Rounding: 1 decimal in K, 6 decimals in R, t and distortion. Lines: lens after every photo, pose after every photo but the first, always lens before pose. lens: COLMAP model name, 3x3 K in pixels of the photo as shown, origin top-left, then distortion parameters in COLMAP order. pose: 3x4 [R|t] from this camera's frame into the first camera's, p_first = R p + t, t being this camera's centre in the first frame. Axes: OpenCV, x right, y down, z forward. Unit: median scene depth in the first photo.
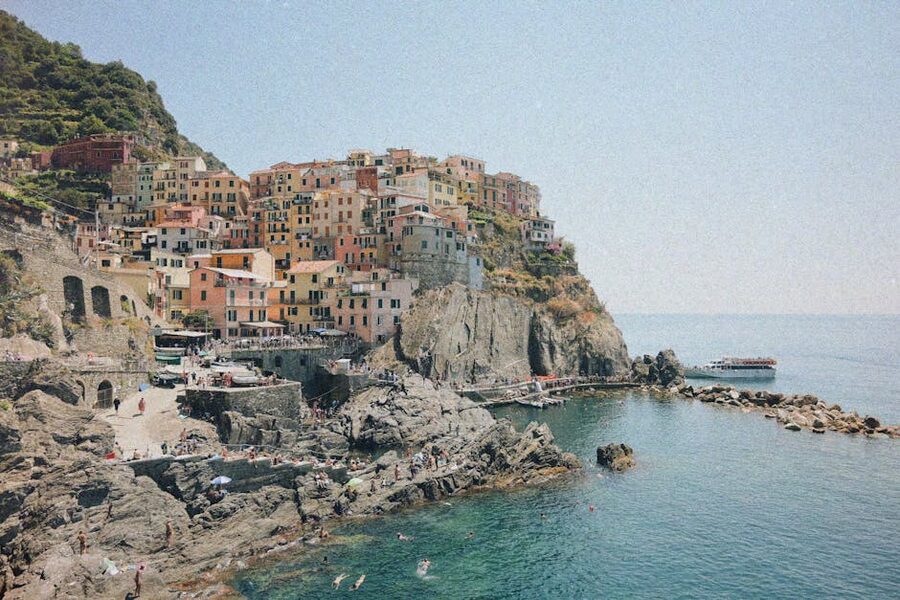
lens RADIAL K [[661.7, 0, 470.3], [0, 661.7, 302.5], [0, 0, 1]] dist [-0.001037, 0.000992]
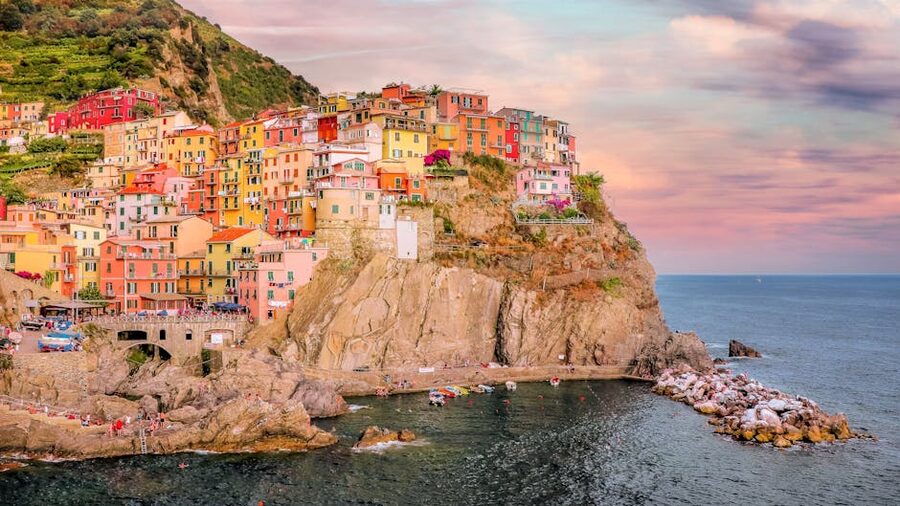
lens RADIAL K [[949.2, 0, 349.2], [0, 949.2, 274.3], [0, 0, 1]] dist [-0.139426, 0.010473]
pose [[0.927532, 0.003735, -0.373724, 0.367873], [0.002089, 0.999883, 0.015178, -0.016633], [0.373737, -0.014859, 0.927416, -0.155728]]
